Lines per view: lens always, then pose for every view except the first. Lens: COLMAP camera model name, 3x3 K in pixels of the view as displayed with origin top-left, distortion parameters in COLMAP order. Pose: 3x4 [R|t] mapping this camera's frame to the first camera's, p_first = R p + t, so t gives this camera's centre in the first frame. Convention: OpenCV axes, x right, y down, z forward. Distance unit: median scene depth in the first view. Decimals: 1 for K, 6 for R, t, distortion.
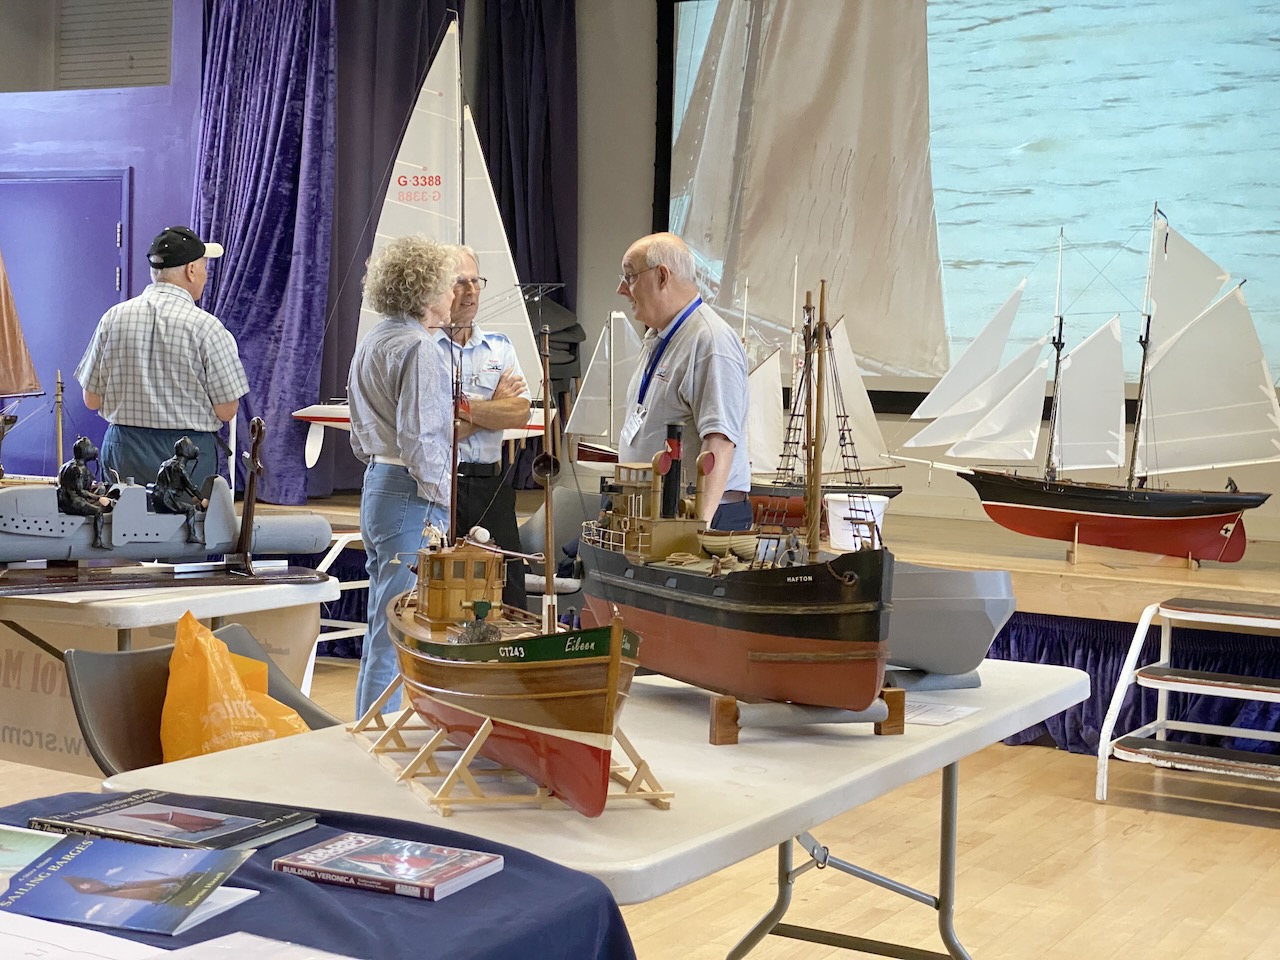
lens RADIAL K [[1960.8, 0, 640.3], [0, 1960.8, 479.5], [0, 0, 1]] dist [0.083188, 0.000000]
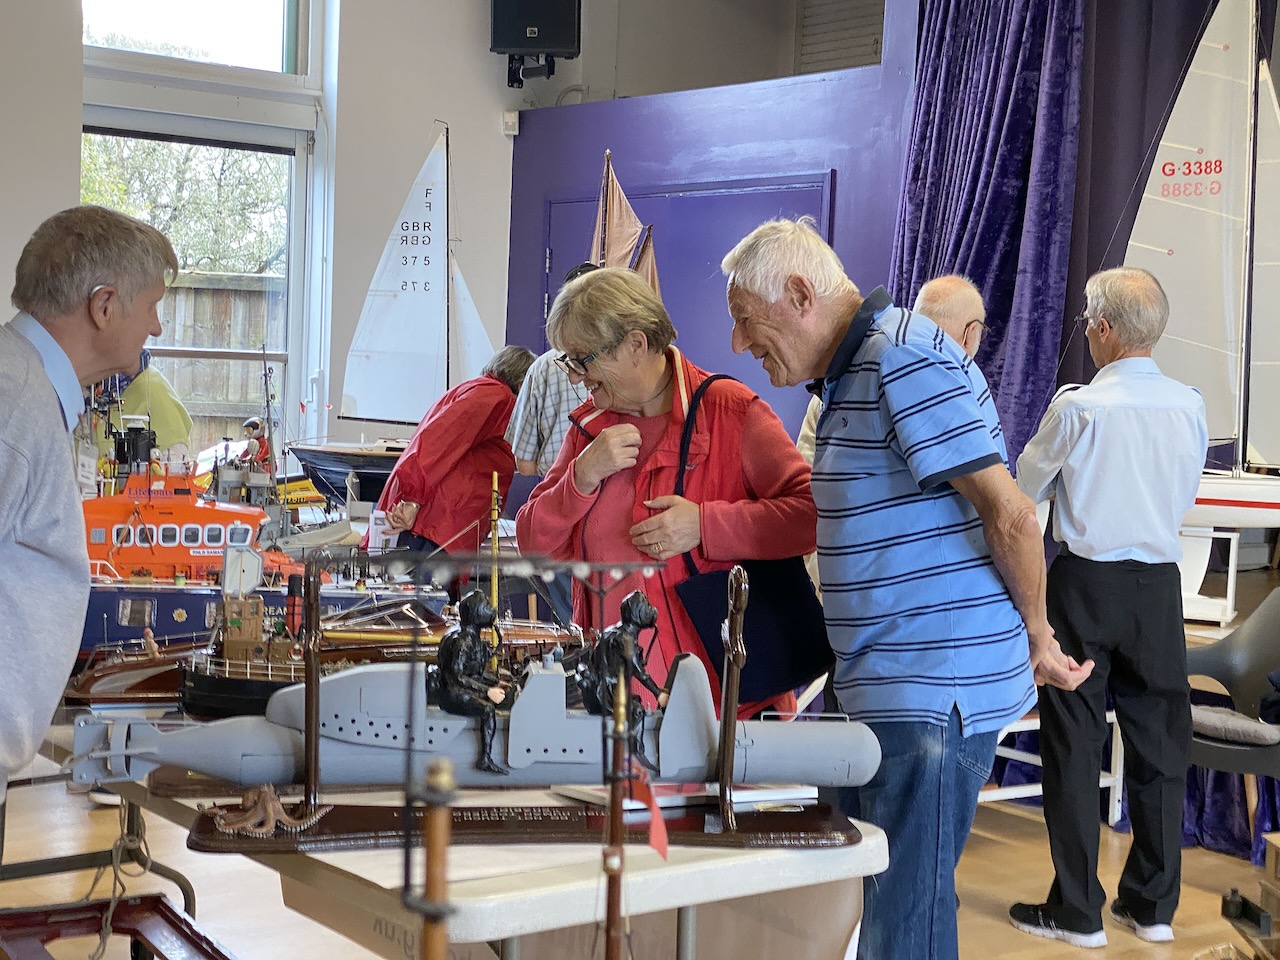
lens RADIAL K [[1960.8, 0, 639.9], [0, 1960.8, 482.7], [0, 0, 1]] dist [0.083188, 0.000000]
pose [[0.904952, 0.027175, -0.424646, 0.017372], [-0.027524, 0.999607, 0.005312, -0.033049], [0.424624, 0.006881, 0.905344, 0.246593]]
